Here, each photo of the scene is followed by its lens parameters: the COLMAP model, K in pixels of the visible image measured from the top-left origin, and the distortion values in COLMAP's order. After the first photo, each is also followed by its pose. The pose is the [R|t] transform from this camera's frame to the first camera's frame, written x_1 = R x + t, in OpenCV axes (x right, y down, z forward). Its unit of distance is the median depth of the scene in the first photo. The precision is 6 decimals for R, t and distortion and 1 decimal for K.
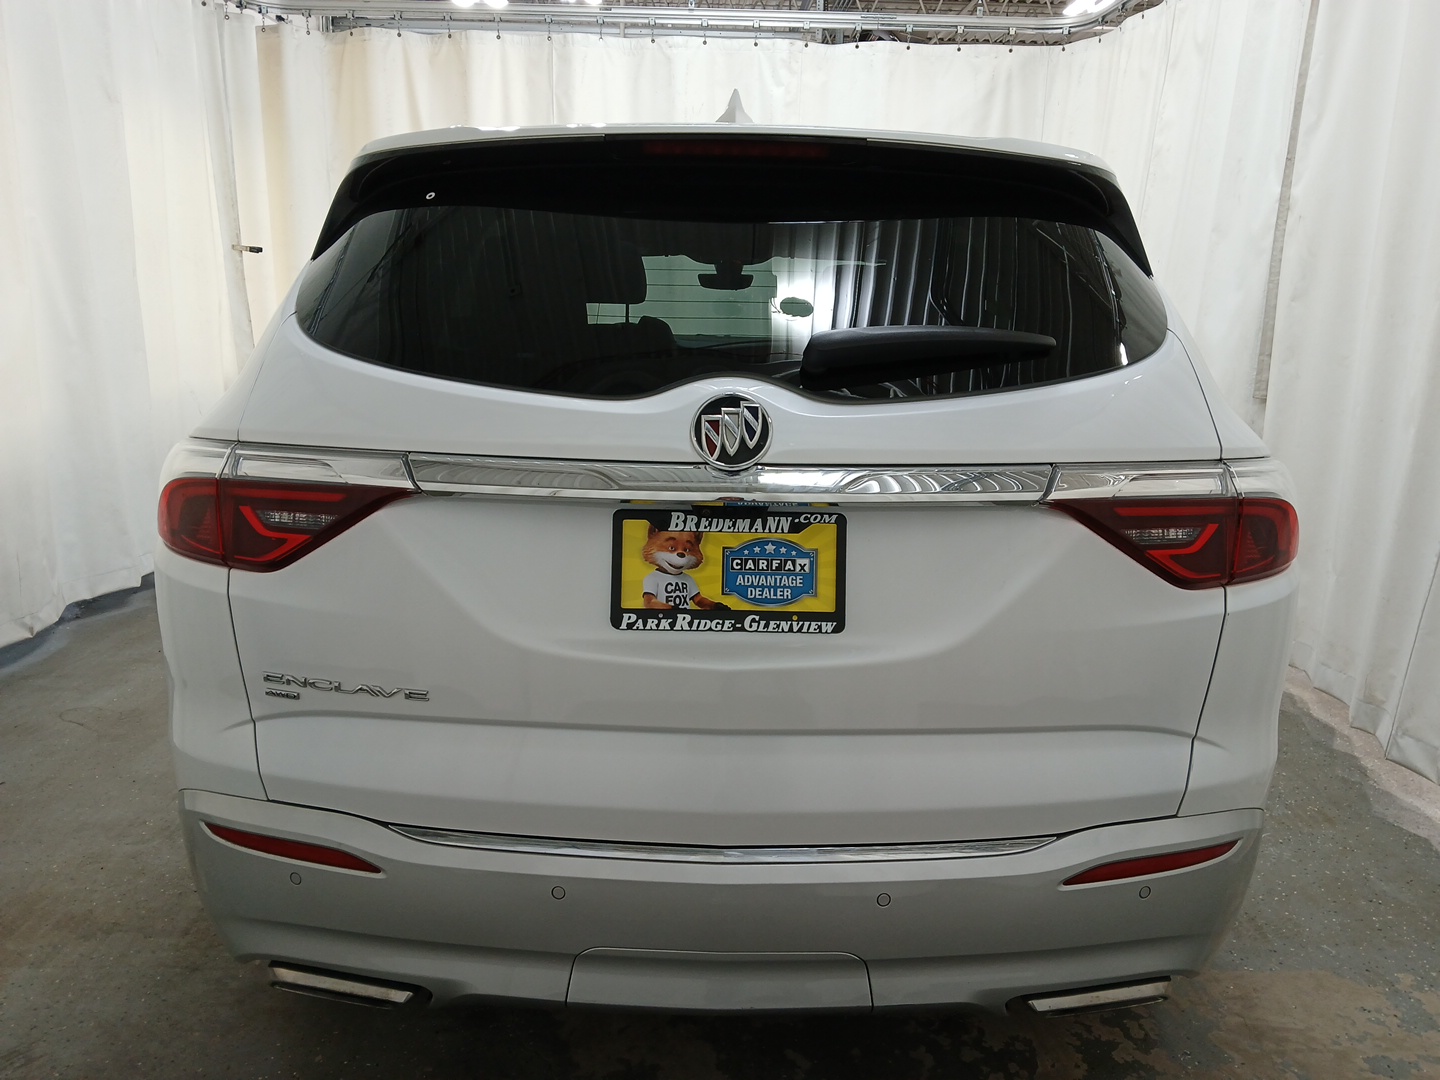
lens RADIAL K [[1115.2, 0, 722.1], [0, 1115.2, 534.2], [0, 0, 1]] dist [0.080946, -0.156515]
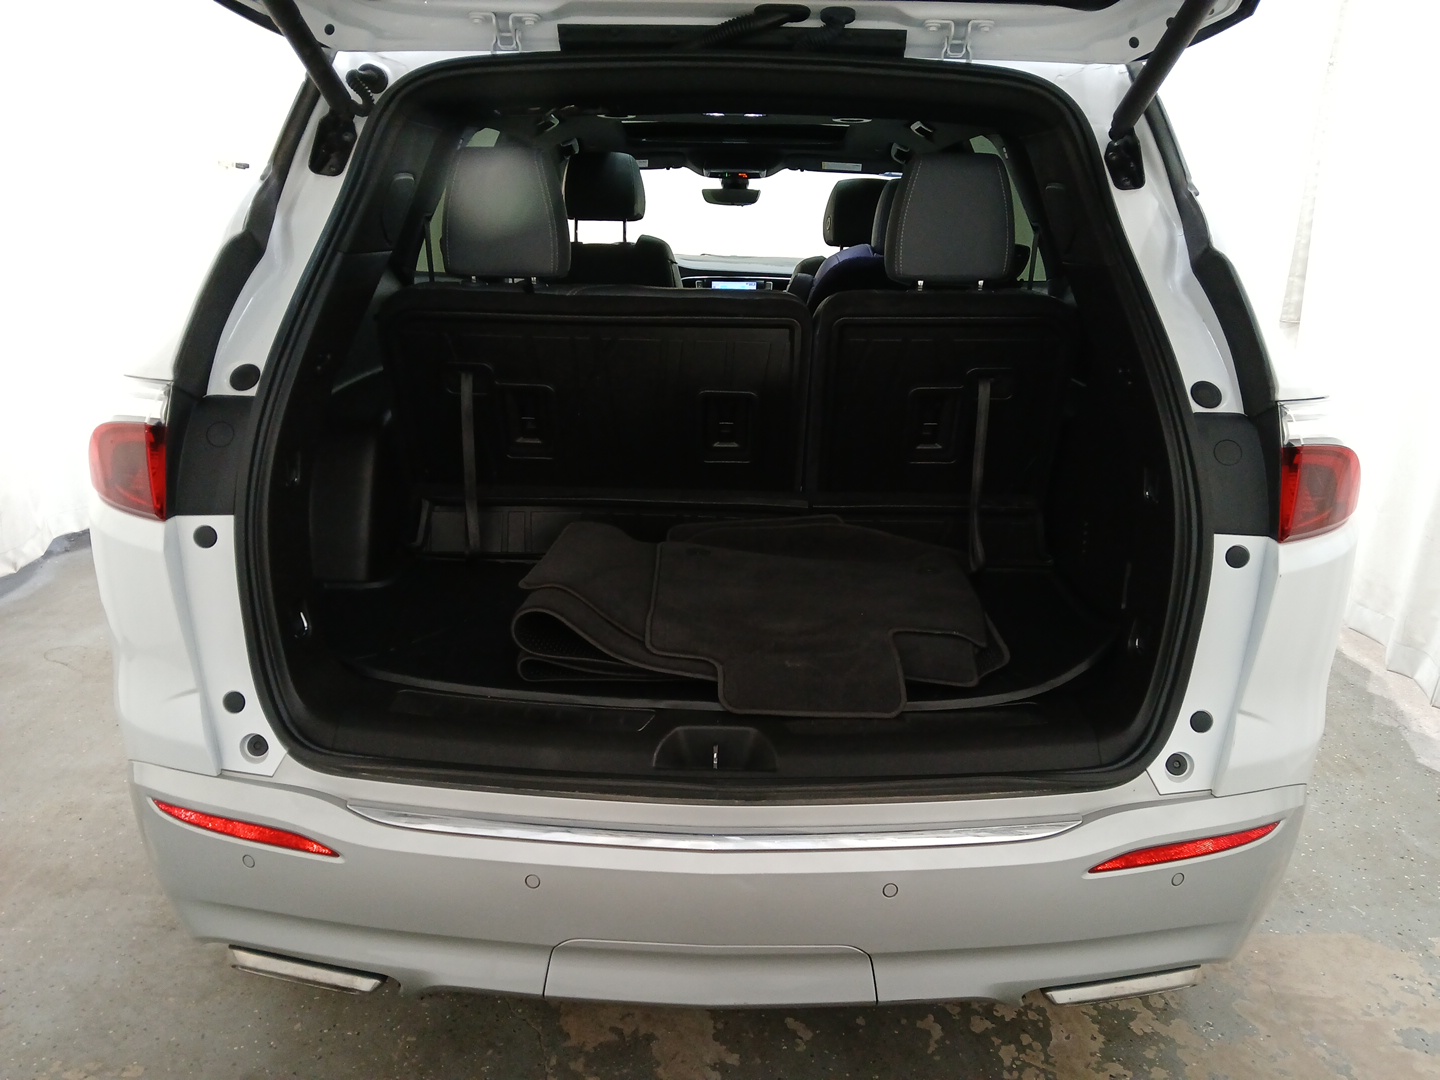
lens RADIAL K [[1132.5, 0, 725.5], [0, 1132.5, 536.8], [0, 0, 1]] dist [0.058022, -0.122418]
pose [[0.999980, 0.000109, -0.006265, 0.010711], [0.000316, 0.997698, 0.067820, -0.014275], [0.006258, -0.067820, 0.997678, 0.065842]]
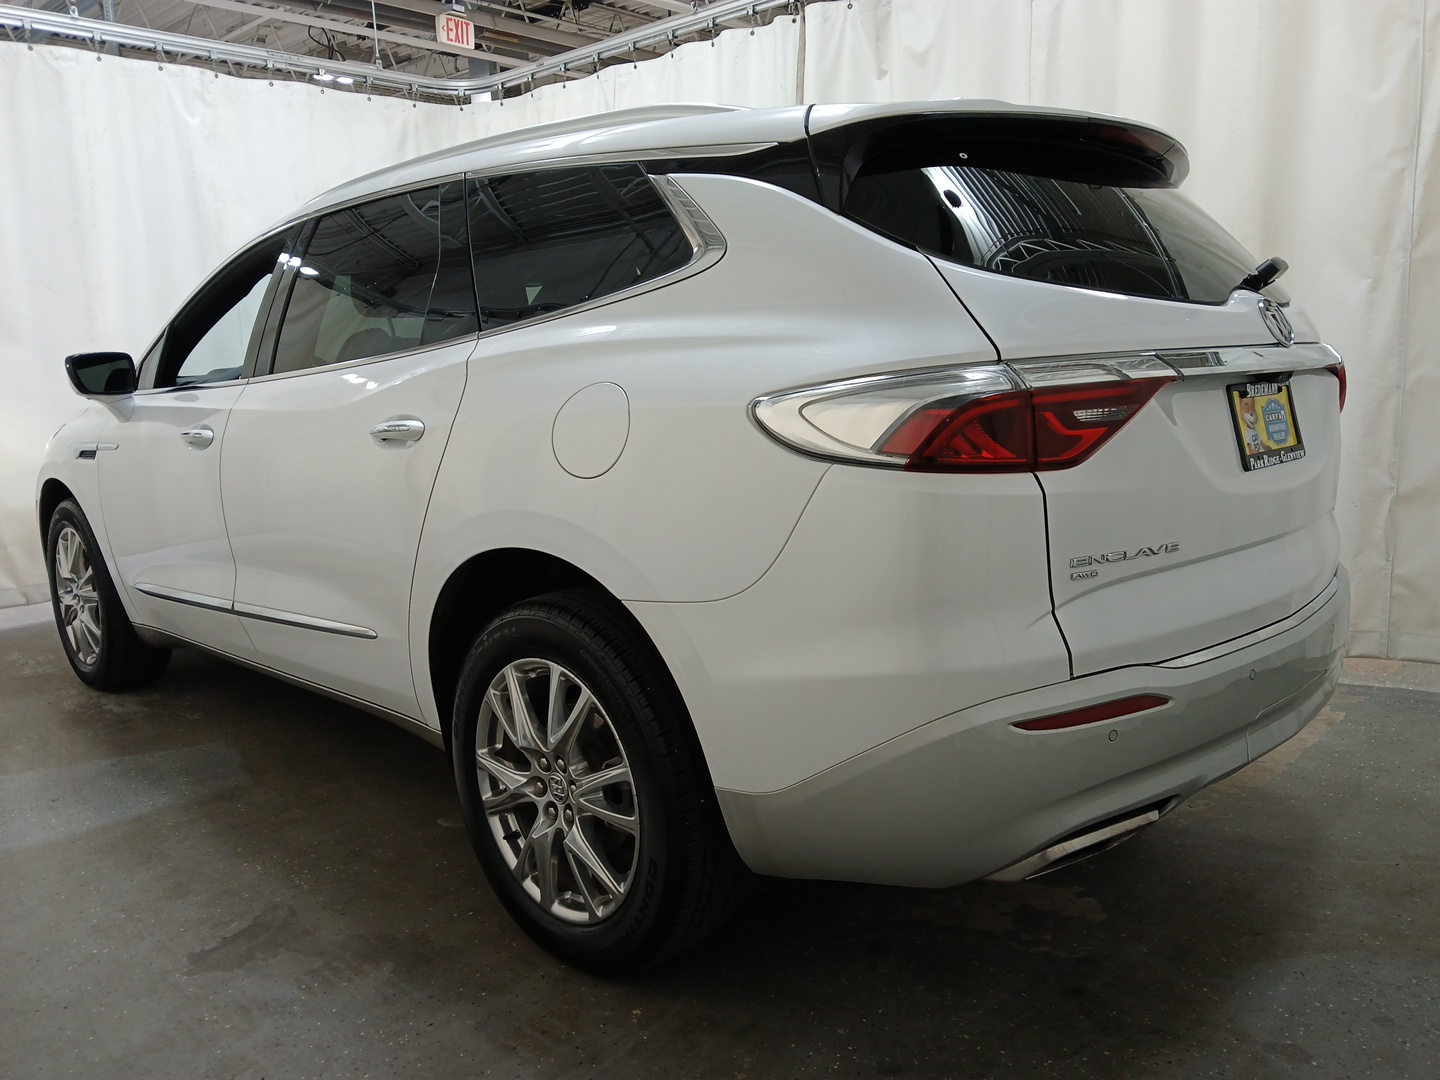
lens RADIAL K [[1133.1, 0, 722.3], [0, 1133.1, 540.6], [0, 0, 1]] dist [-0.006152, -0.007973]
pose [[0.704468, -0.155506, 0.692490, -1.012491], [0.198342, 0.979962, 0.018289, 0.010599], [-0.681458, 0.124466, 0.721196, 0.301701]]
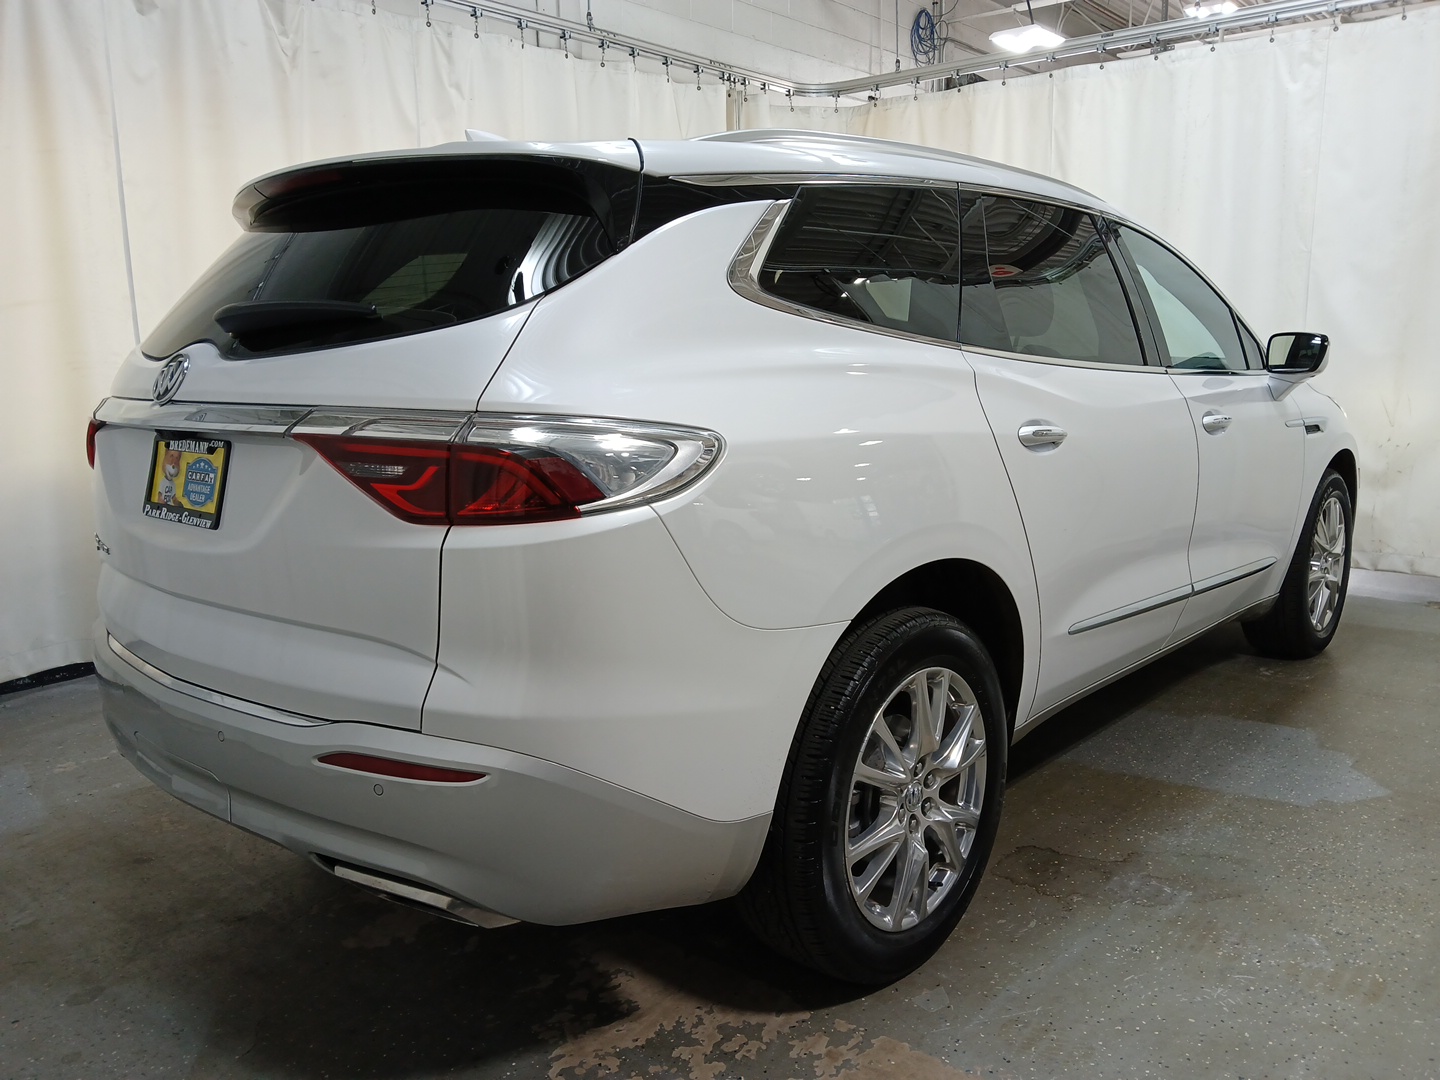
lens RADIAL K [[1133.1, 0, 722.3], [0, 1133.1, 540.6], [0, 0, 1]] dist [-0.006152, -0.007973]
pose [[0.749833, 0.083987, -0.656274, 0.974096], [-0.114629, 0.993401, -0.003839, 0.024870], [0.651621, 0.078106, 0.754512, 0.249197]]
